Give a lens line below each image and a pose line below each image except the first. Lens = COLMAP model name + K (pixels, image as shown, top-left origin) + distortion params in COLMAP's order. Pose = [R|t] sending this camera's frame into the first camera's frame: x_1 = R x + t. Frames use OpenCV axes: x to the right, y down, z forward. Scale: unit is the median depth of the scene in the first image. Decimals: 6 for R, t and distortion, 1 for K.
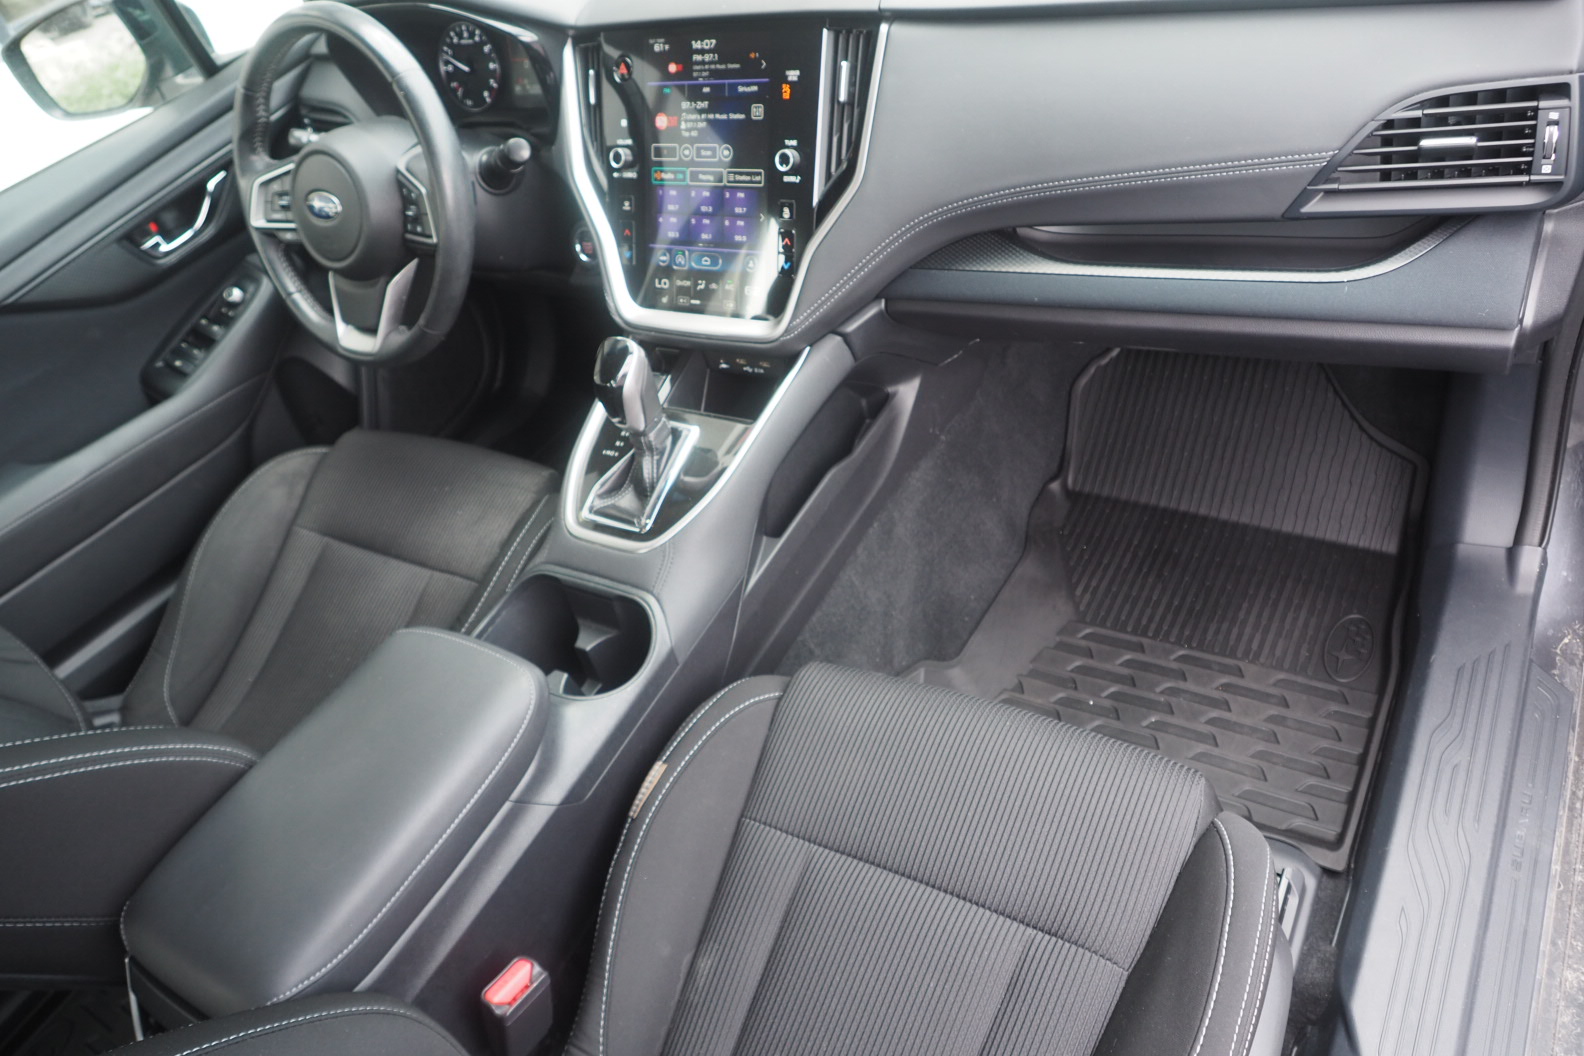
lens RADIAL K [[1119.8, 0, 800.0], [0, 1119.8, 529.1], [0, 0, 1]] dist [-0.038147, -0.001242]
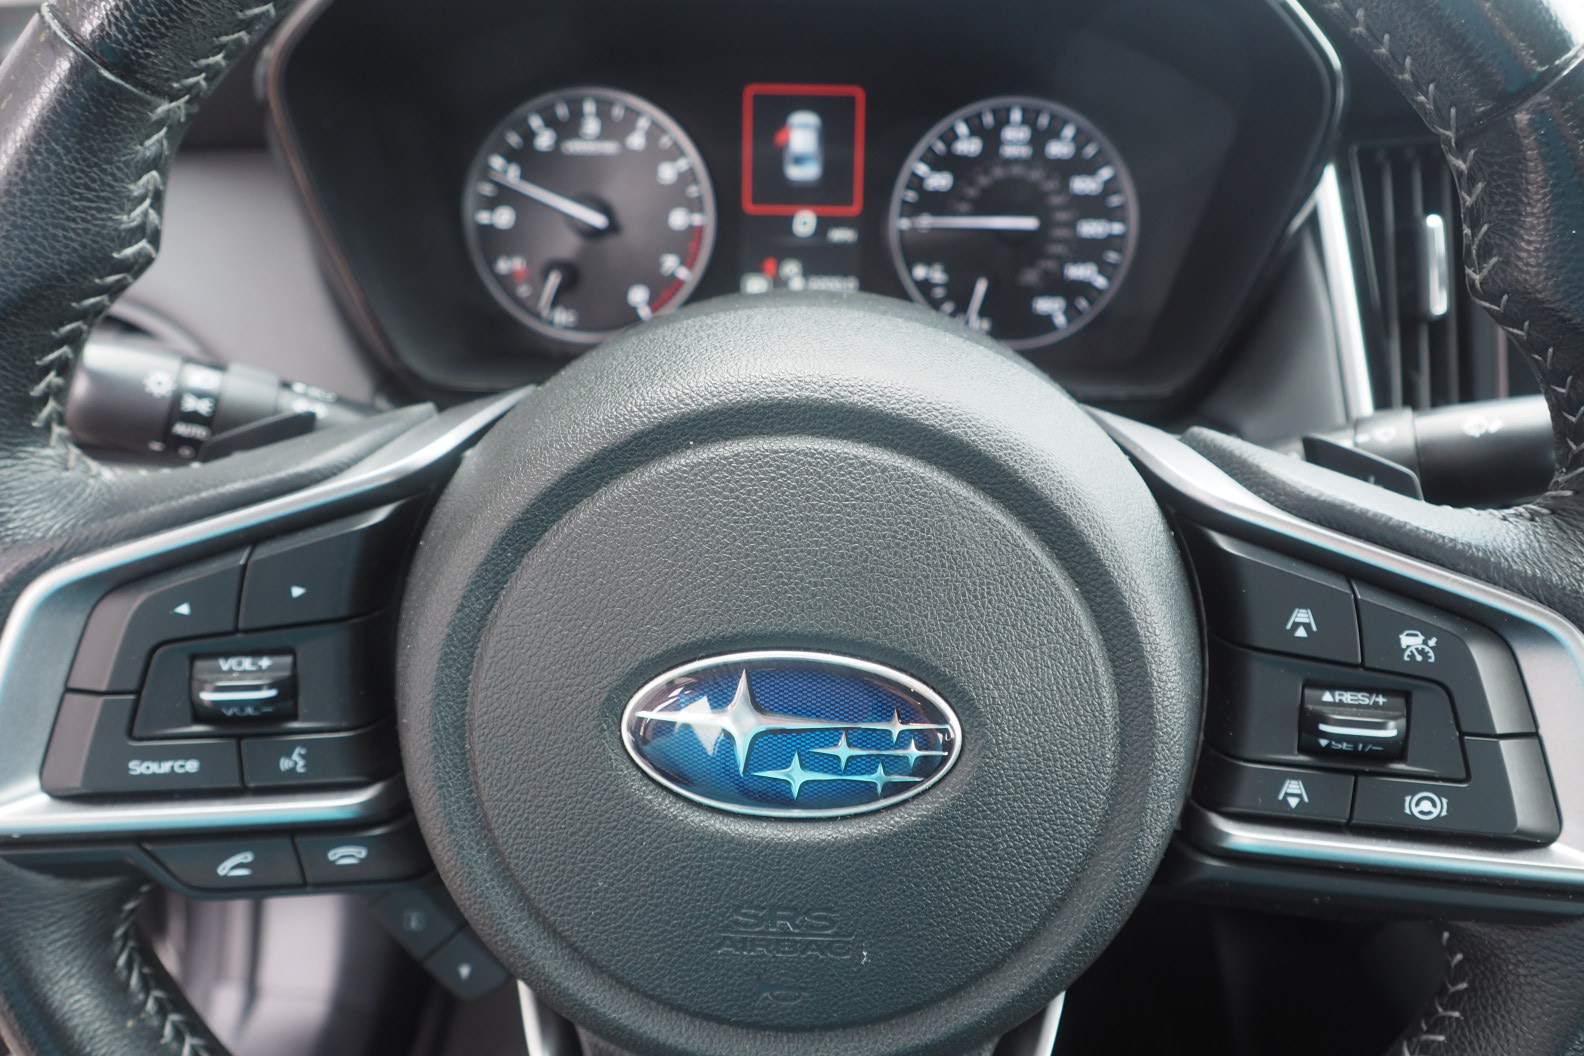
lens RADIAL K [[1119.8, 0, 800.0], [0, 1119.8, 529.1], [0, 0, 1]] dist [-0.038147, -0.001242]
pose [[0.836946, -0.024327, 0.546745, -0.549390], [0.173230, 0.959422, -0.222488, -0.297936], [-0.519147, 0.280923, 0.807198, 0.901699]]
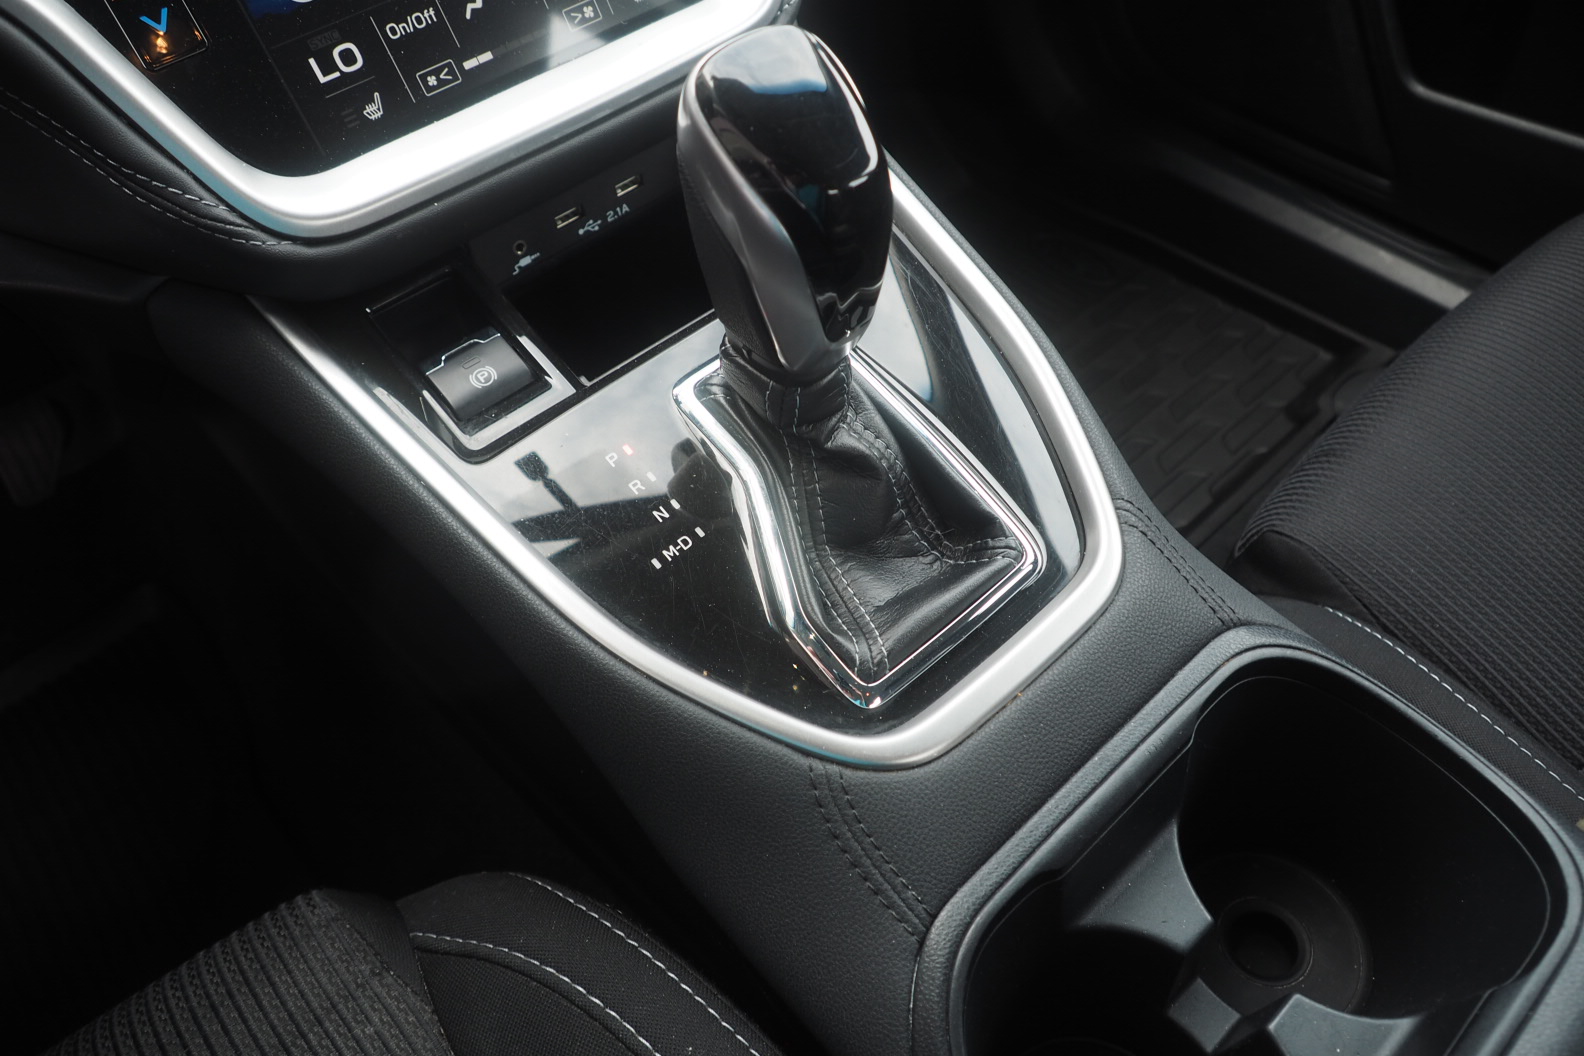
lens RADIAL K [[1119.5, 0, 819.3], [0, 1119.5, 532.8], [0, 0, 1]] dist [-0.044881, -0.001081]
pose [[0.292440, -0.573554, 0.765189, -0.407460], [0.623144, 0.721252, 0.302468, -0.145358], [-0.725376, 0.388370, 0.568330, 0.831613]]
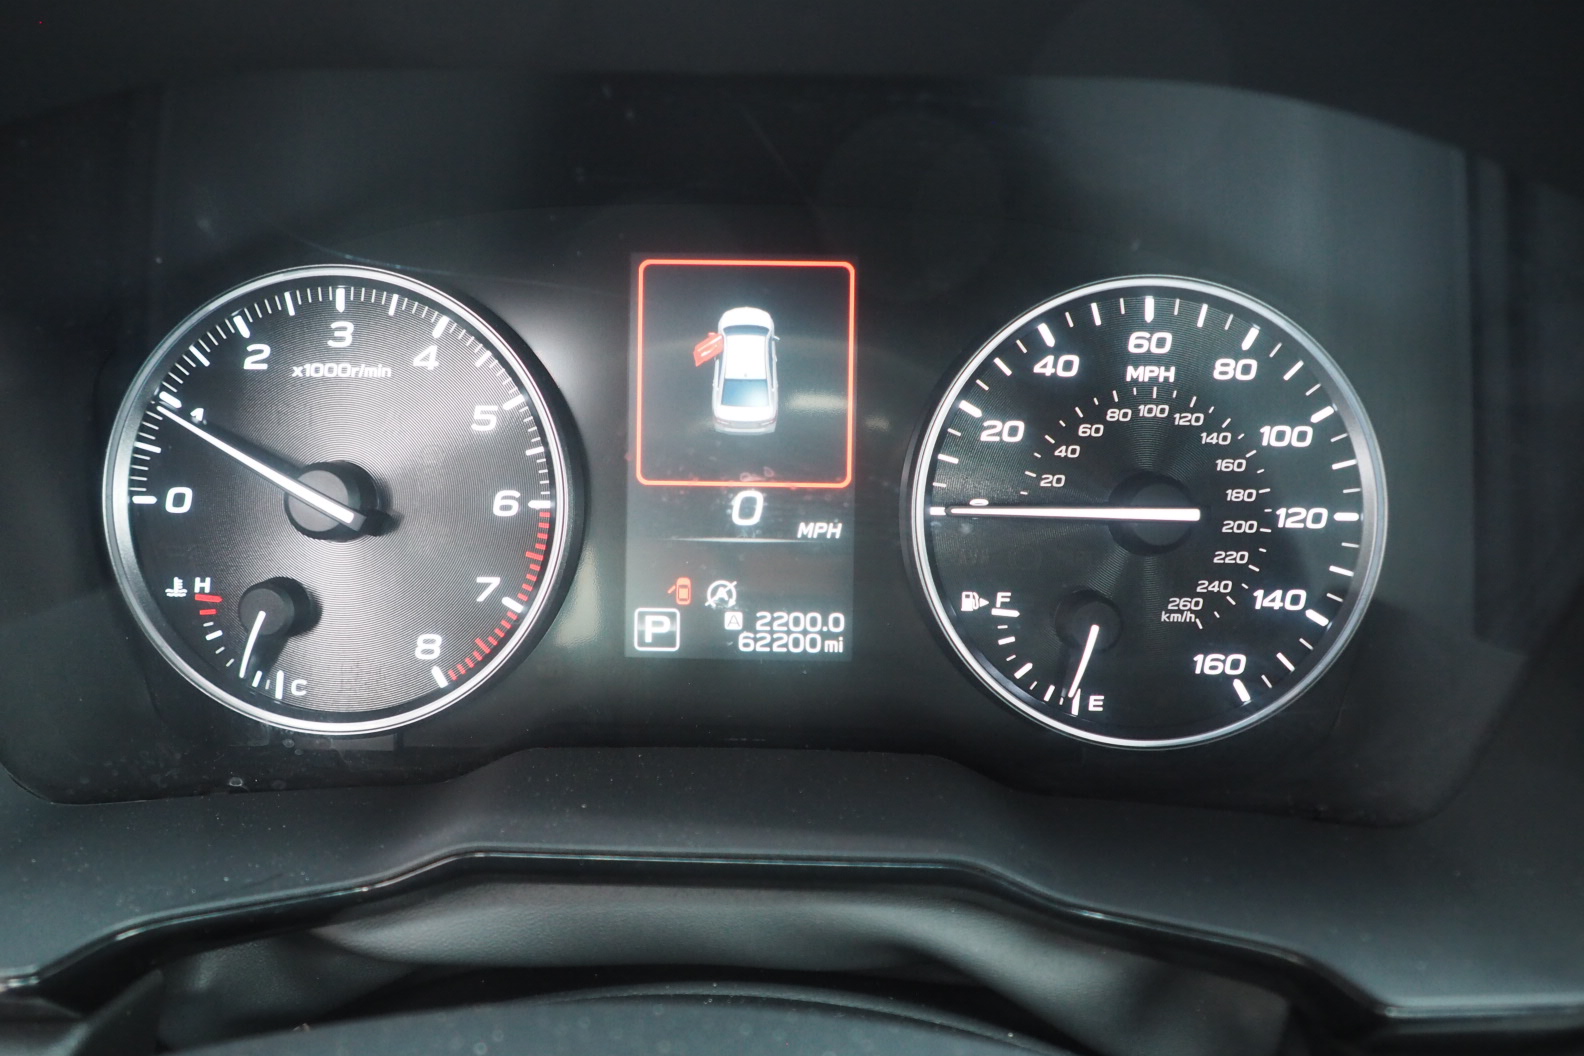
lens RADIAL K [[1119.8, 0, 800.0], [0, 1119.8, 529.1], [0, 0, 1]] dist [-0.038147, -0.001242]
pose [[0.846604, 0.047529, 0.530097, -0.416937], [0.168219, 0.921050, -0.351241, -0.424825], [-0.504940, 0.386534, 0.771769, 1.040244]]
